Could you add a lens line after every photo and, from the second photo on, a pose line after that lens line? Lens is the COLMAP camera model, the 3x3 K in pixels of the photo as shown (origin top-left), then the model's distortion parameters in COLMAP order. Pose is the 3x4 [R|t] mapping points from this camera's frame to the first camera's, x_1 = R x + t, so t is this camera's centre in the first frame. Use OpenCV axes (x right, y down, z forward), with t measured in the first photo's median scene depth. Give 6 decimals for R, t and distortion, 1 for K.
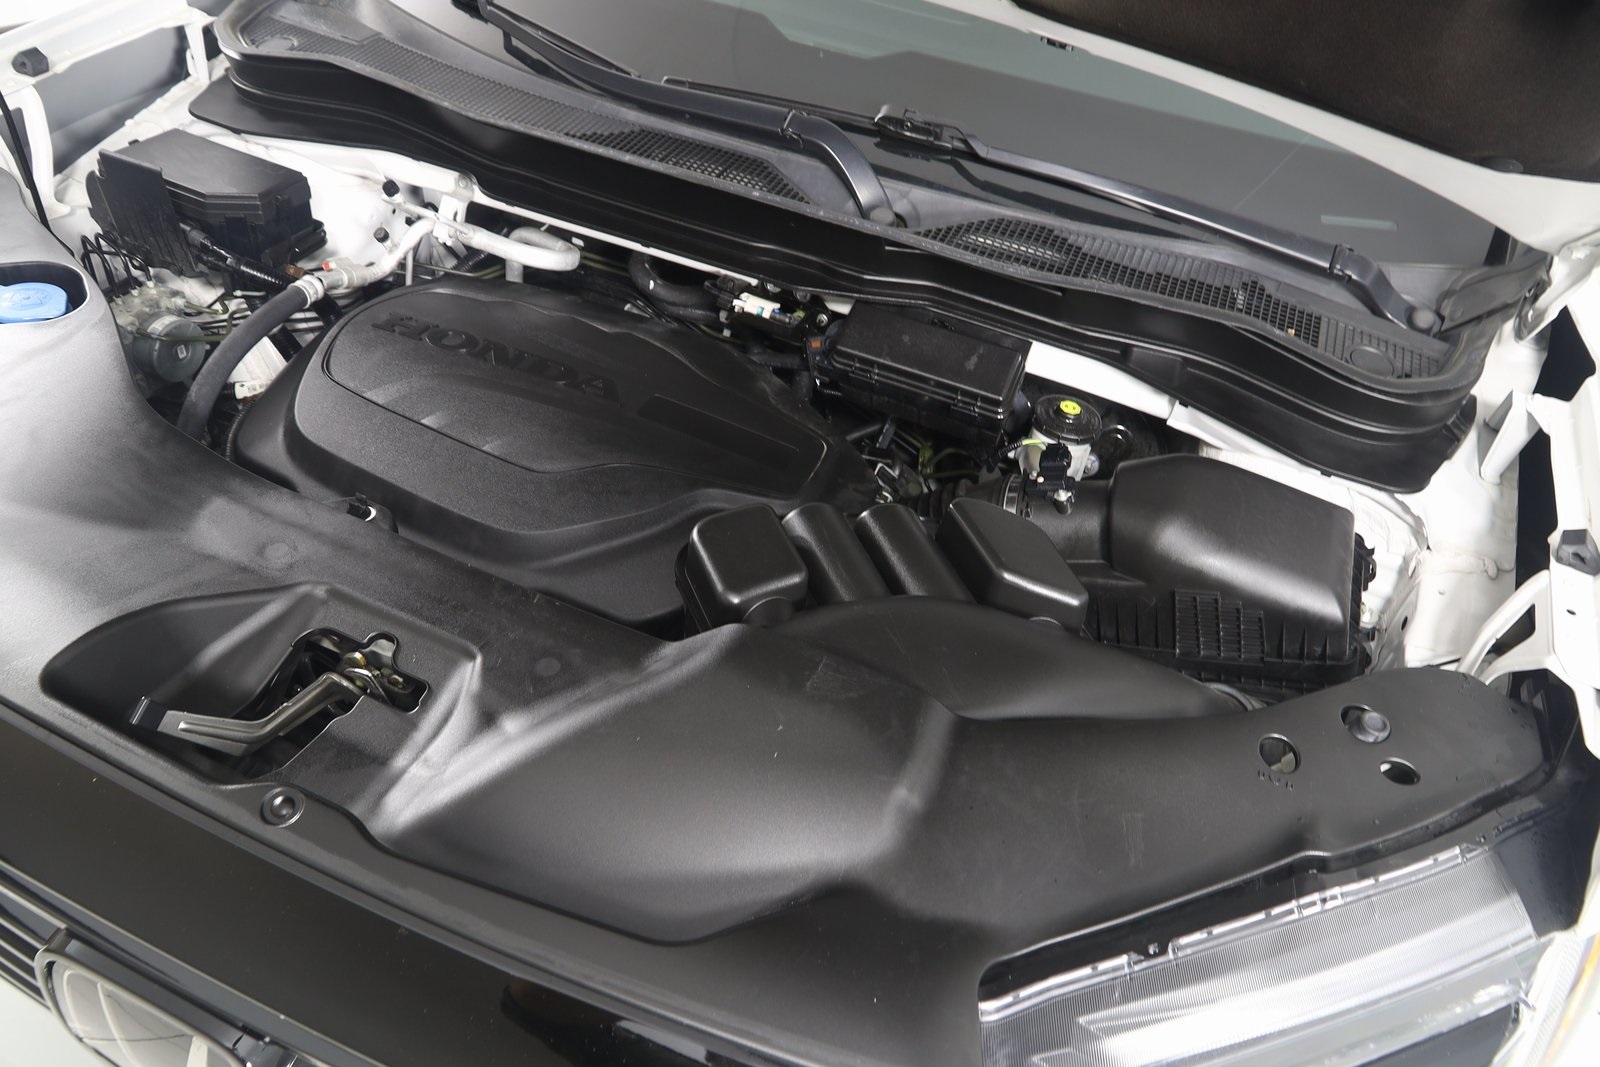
lens RADIAL K [[1058.6, 0, 805.1], [0, 1058.6, 538.4], [0, 0, 1]] dist [-0.108318, 0.062389]
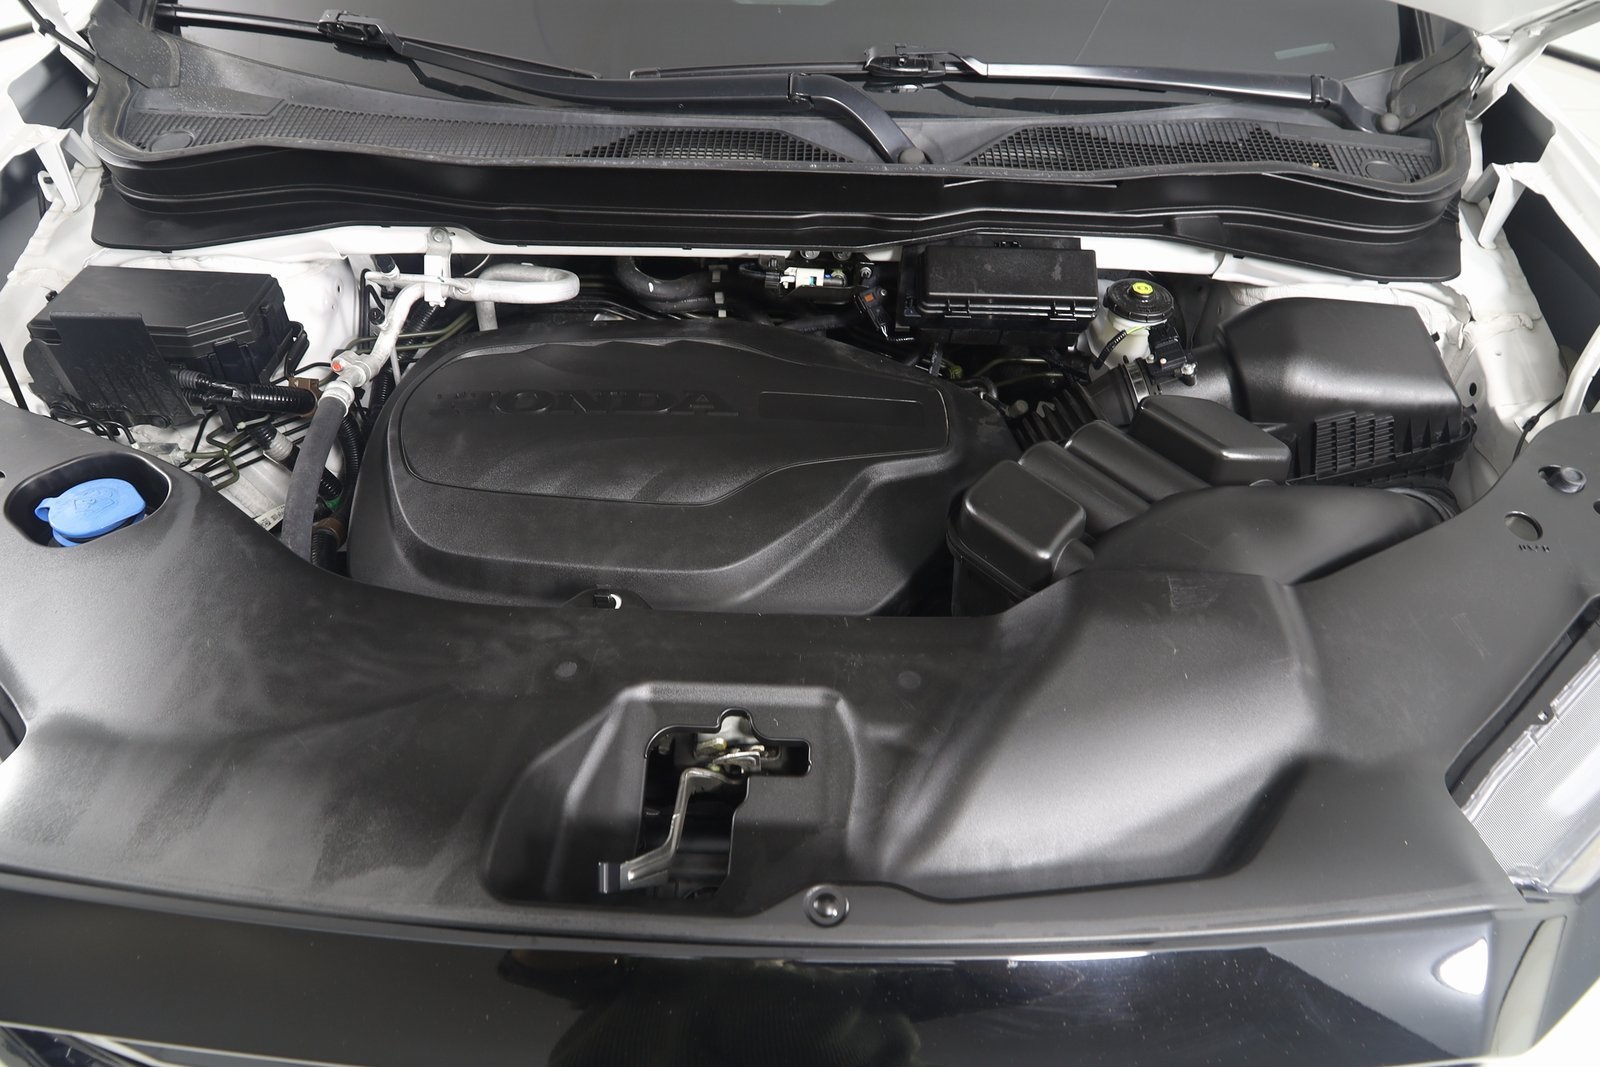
lens RADIAL K [[1058.6, 0, 798.4], [0, 1058.6, 531.5], [0, 0, 1]] dist [-0.108318, 0.062389]
pose [[0.929193, -0.323017, 0.179610, -0.323829], [0.311288, 0.945964, 0.090838, -0.091593], [-0.199247, -0.028495, 0.979535, 0.029399]]
